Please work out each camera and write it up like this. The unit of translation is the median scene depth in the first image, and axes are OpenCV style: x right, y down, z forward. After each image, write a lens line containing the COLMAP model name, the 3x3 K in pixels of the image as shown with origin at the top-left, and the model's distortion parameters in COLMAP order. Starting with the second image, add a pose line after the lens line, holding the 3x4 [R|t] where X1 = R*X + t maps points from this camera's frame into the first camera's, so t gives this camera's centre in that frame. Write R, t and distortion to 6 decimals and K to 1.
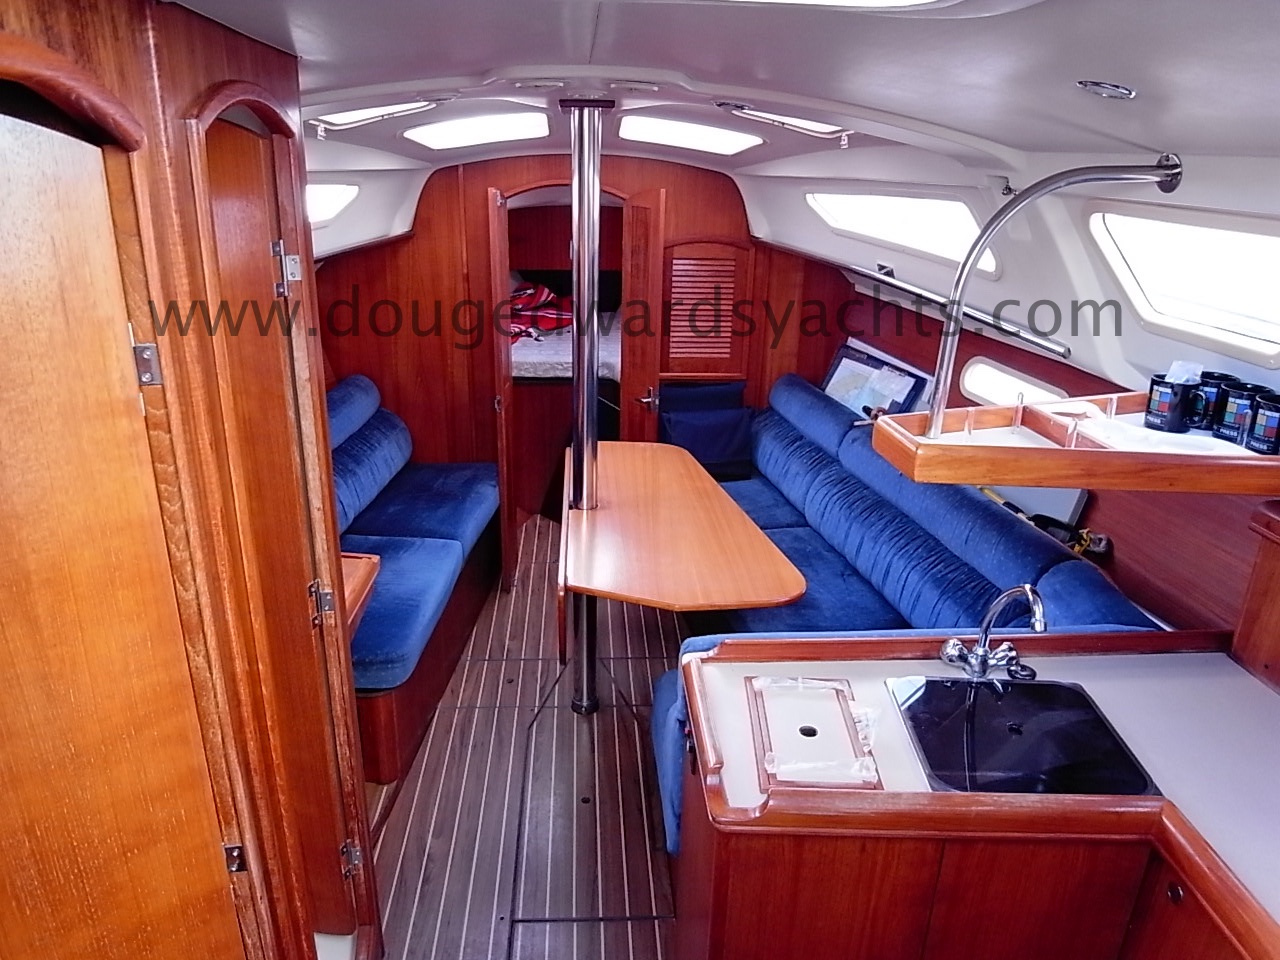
lens RADIAL K [[903.0, 0, 630.6], [0, 903.0, 484.7], [0, 0, 1]] dist [-0.049807, -0.008751]
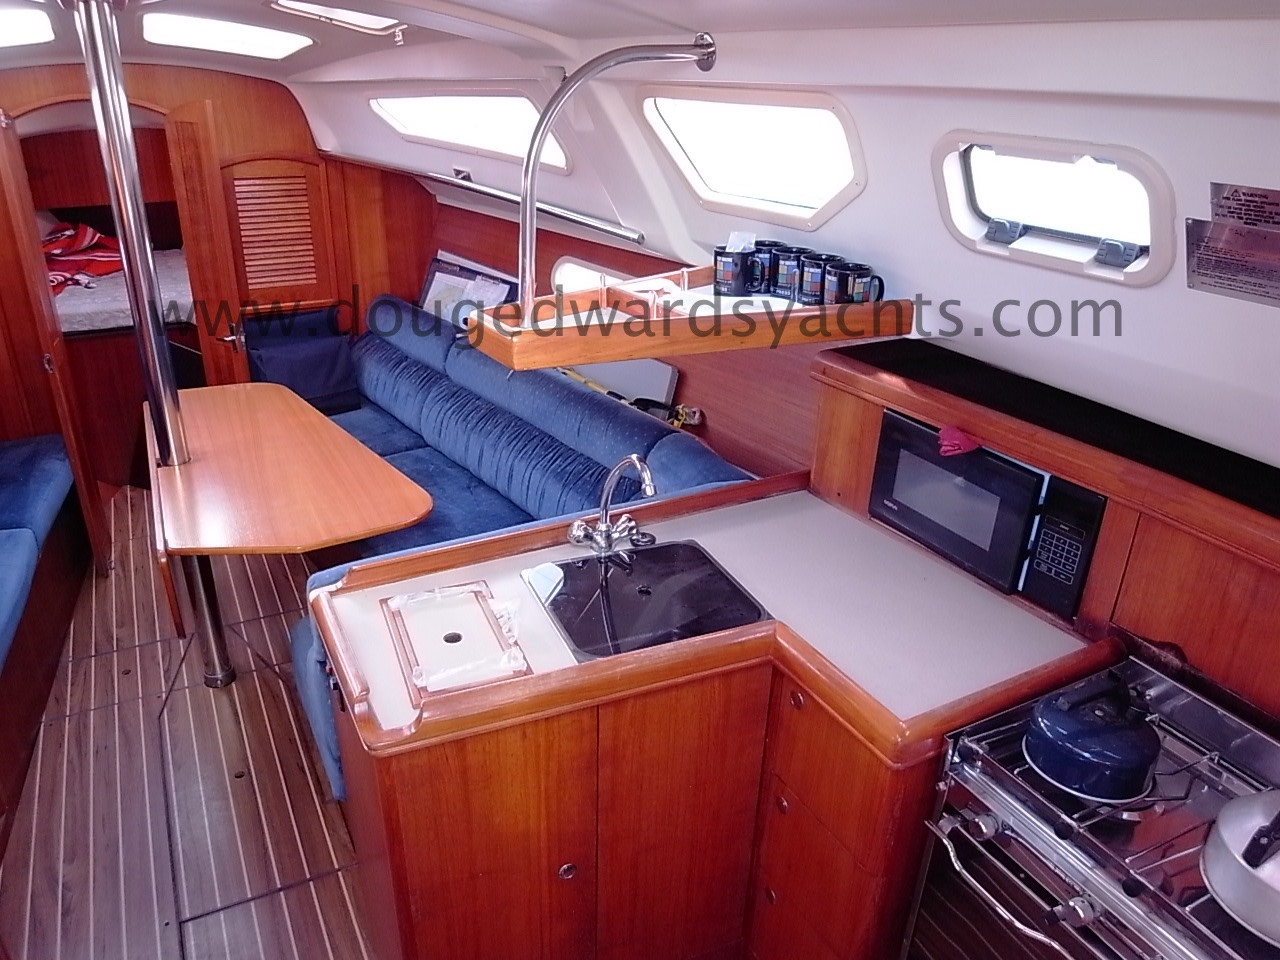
lens RADIAL K [[903.0, 0, 630.6], [0, 903.0, 484.7], [0, 0, 1]] dist [-0.049807, -0.008751]
pose [[0.904826, -0.174147, 0.388539, 0.011820], [0.142978, 0.983817, 0.107991, 0.017910], [-0.401057, -0.042160, 0.915082, 0.014890]]
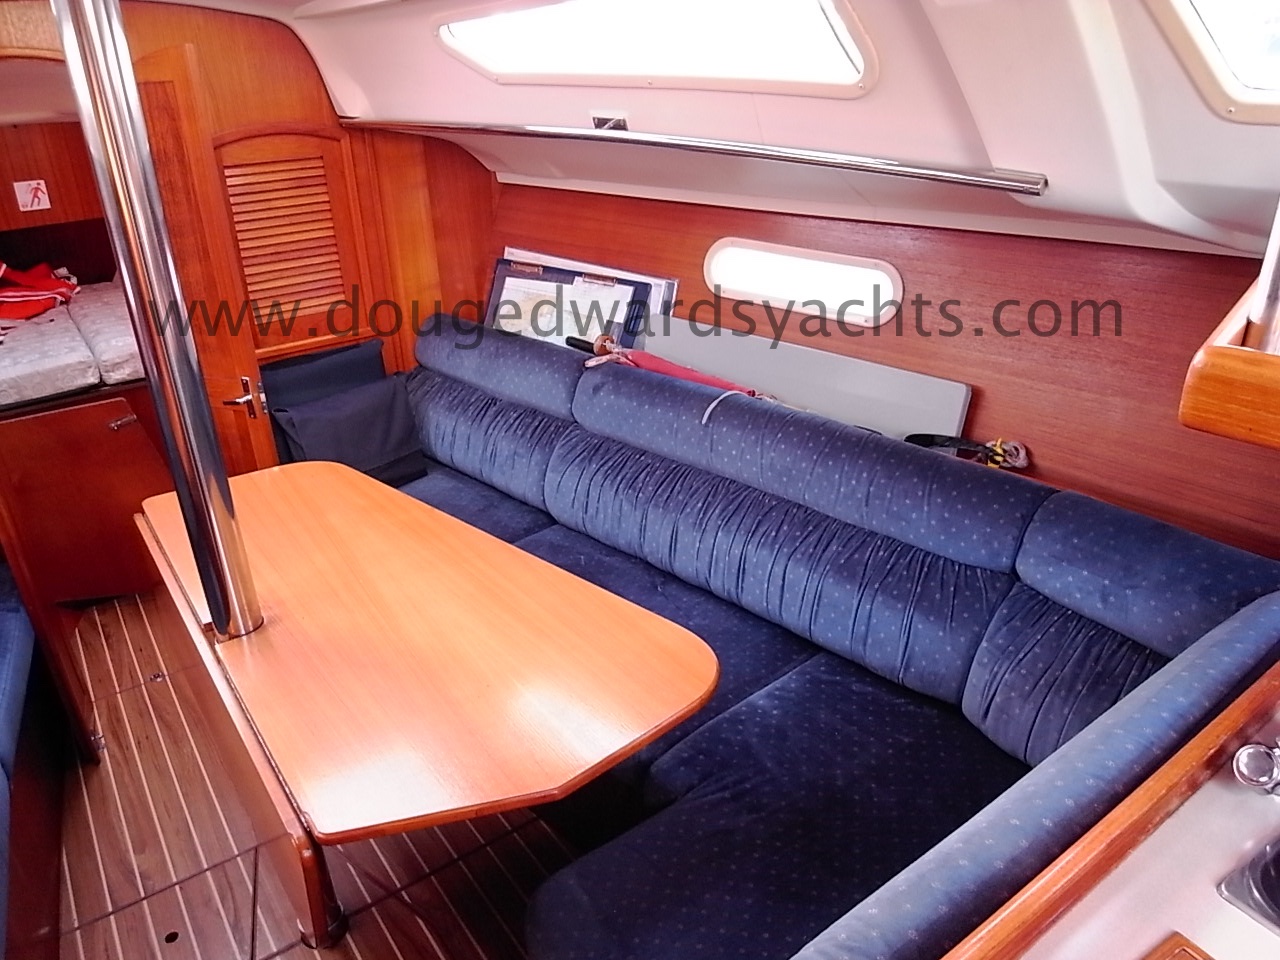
lens RADIAL K [[903.0, 0, 630.6], [0, 903.0, 484.7], [0, 0, 1]] dist [-0.049807, -0.008751]
pose [[0.843649, -0.273474, 0.462026, -0.089759], [0.239092, 0.961878, 0.132761, -0.084084], [-0.480719, -0.001536, 0.876873, 0.504098]]
